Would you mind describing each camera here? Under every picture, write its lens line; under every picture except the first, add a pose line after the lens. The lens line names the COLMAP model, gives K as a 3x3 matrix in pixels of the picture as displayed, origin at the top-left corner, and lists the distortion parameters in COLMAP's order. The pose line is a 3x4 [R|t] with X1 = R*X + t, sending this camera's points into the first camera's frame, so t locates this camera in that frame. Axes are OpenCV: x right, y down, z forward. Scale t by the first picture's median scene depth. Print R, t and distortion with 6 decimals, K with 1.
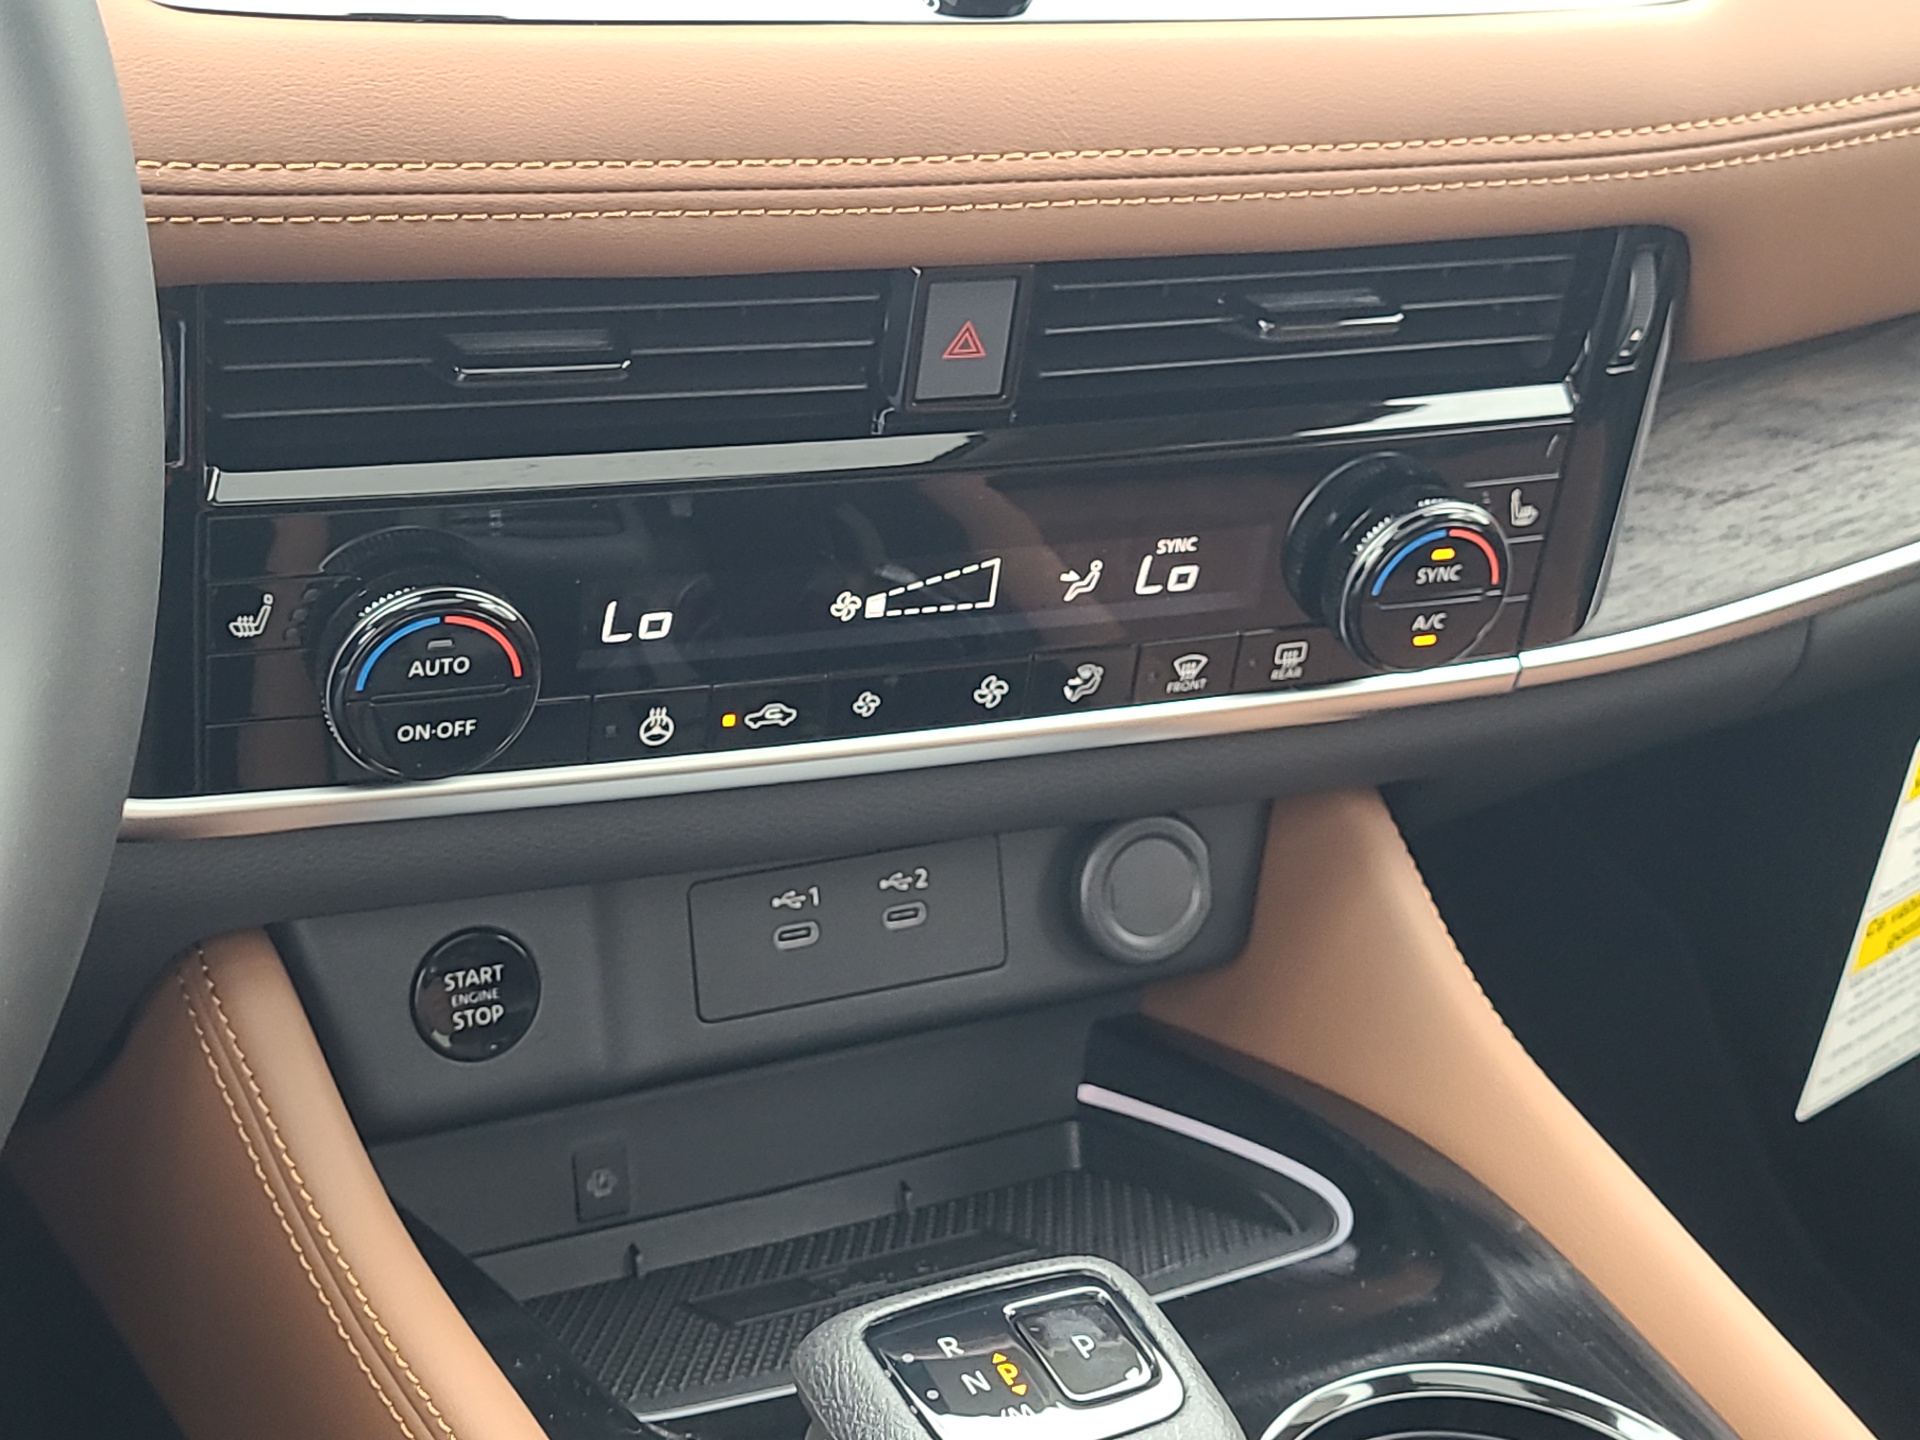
lens RADIAL K [[3120.4, 0, 900.2], [0, 3120.4, 734.9], [0, 0, 1]] dist [0.026818, 0.000000]
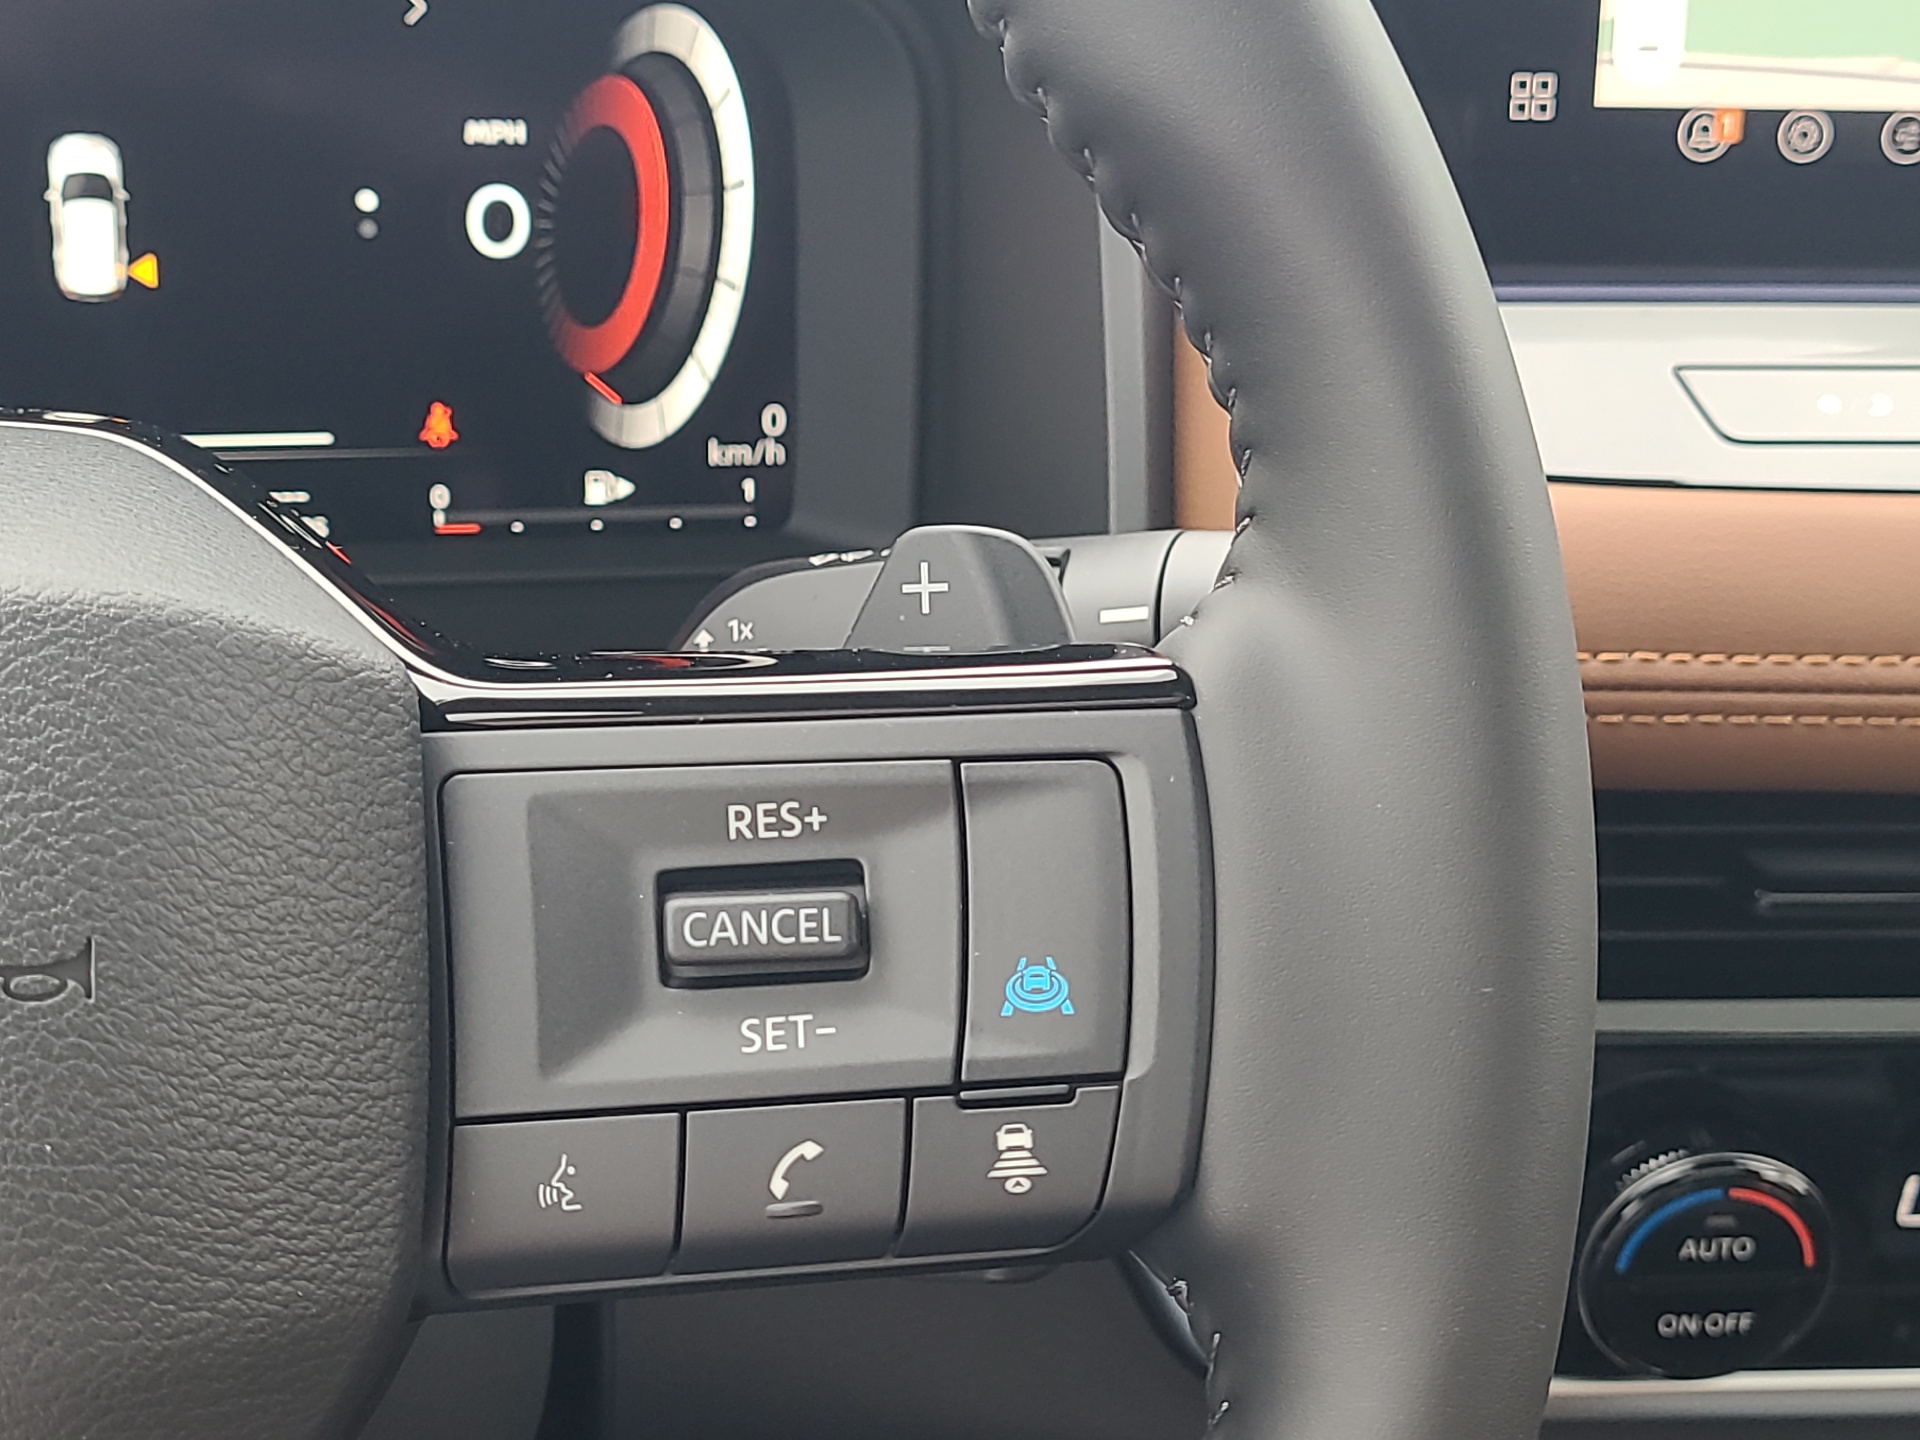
lens RADIAL K [[3120.4, 0, 917.4], [0, 3120.4, 731.7], [0, 0, 1]] dist [0.026818, 0.000000]
pose [[0.955900, 0.031604, -0.291987, -0.112330], [-0.071725, 0.989211, -0.127741, -0.036205], [0.284800, 0.143050, 0.947853, 0.132418]]
